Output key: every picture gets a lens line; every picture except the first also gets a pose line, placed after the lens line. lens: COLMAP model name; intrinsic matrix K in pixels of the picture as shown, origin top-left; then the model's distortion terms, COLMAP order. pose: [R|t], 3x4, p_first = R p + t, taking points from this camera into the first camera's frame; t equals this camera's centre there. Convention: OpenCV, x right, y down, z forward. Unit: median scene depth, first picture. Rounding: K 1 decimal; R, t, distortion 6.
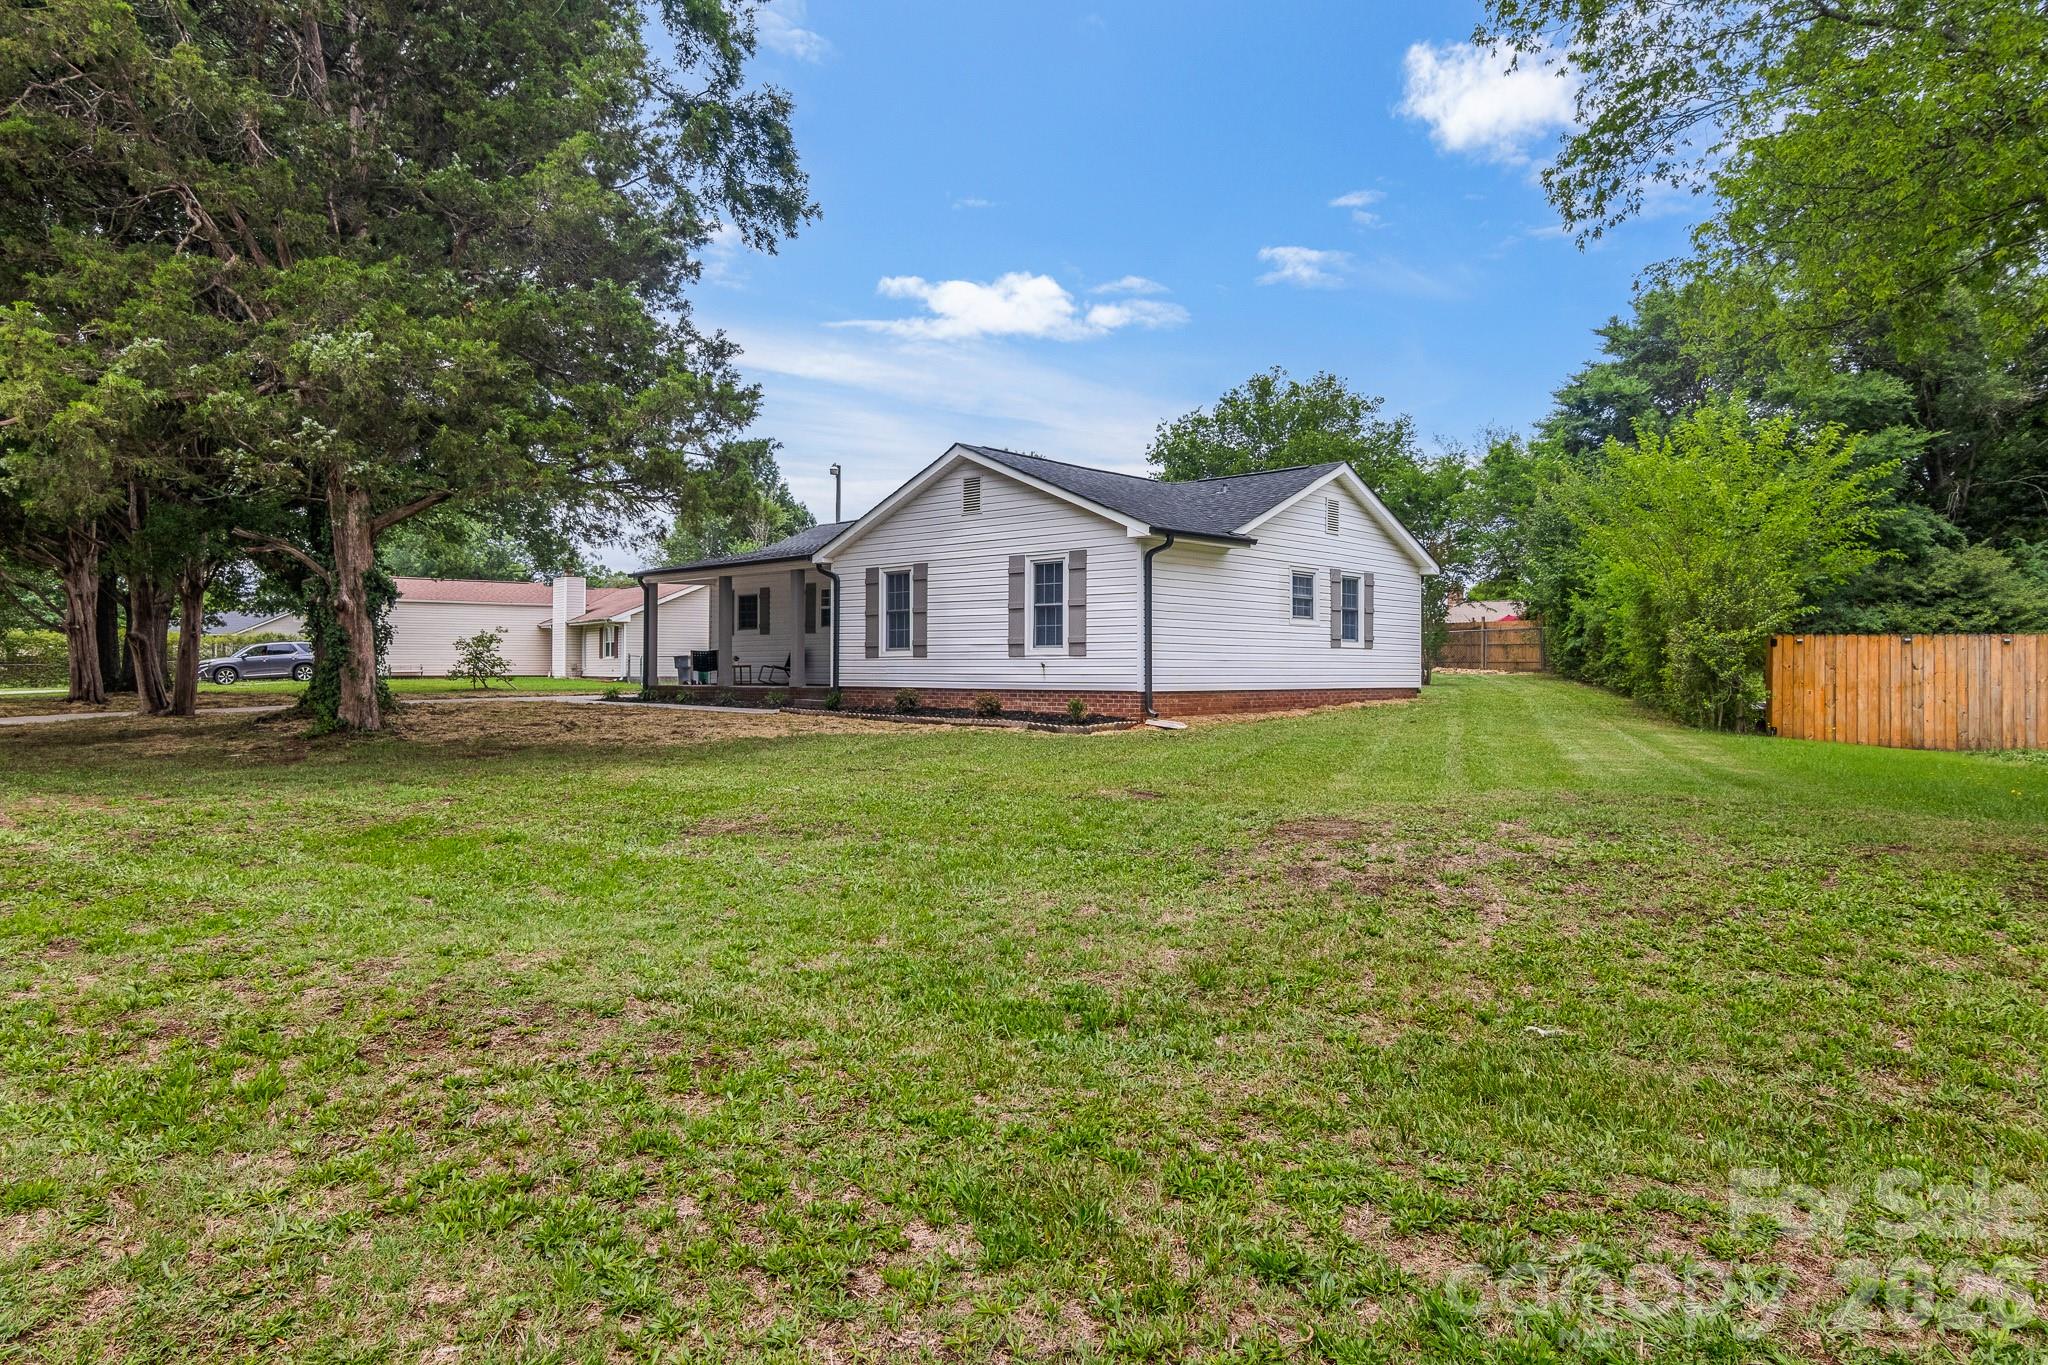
lens RADIAL K [[1291.5, 0, 1014.0], [0, 1291.5, 685.9], [0, 0, 1]] dist [0.001107, 0.000546]
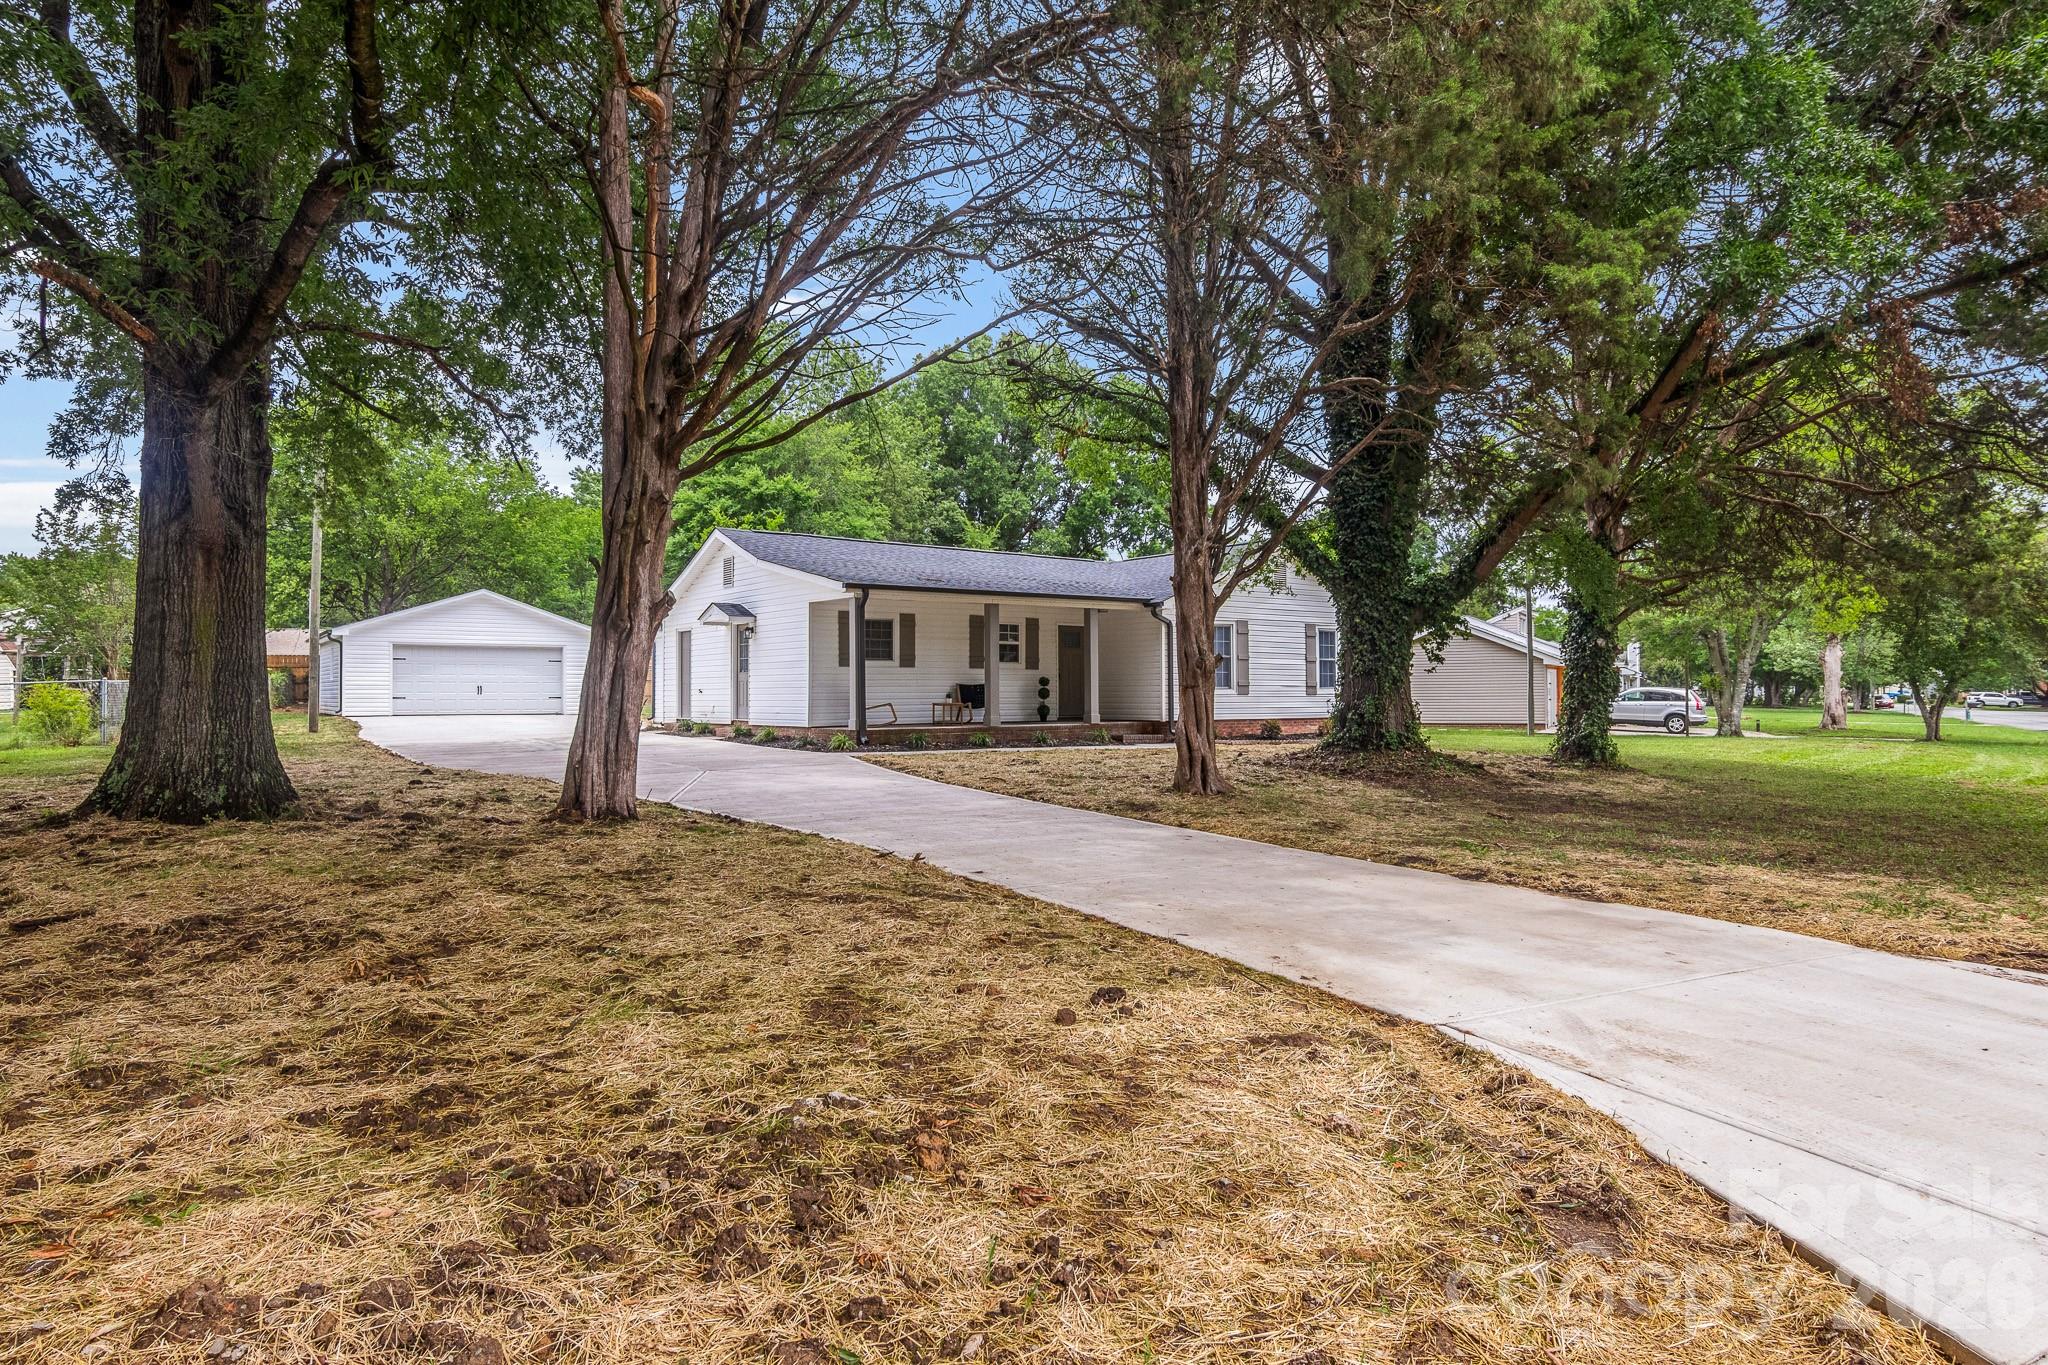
lens RADIAL K [[1216.7, 0, 1020.7], [0, 1216.7, 673.5], [0, 0, 1]] dist [-0.003862, -0.000328]
pose [[0.210223, 0.018511, 0.977478, -1.241550], [0.014459, 0.999653, -0.022041, -0.019902], [-0.977547, 0.018767, 0.209882, 0.946740]]
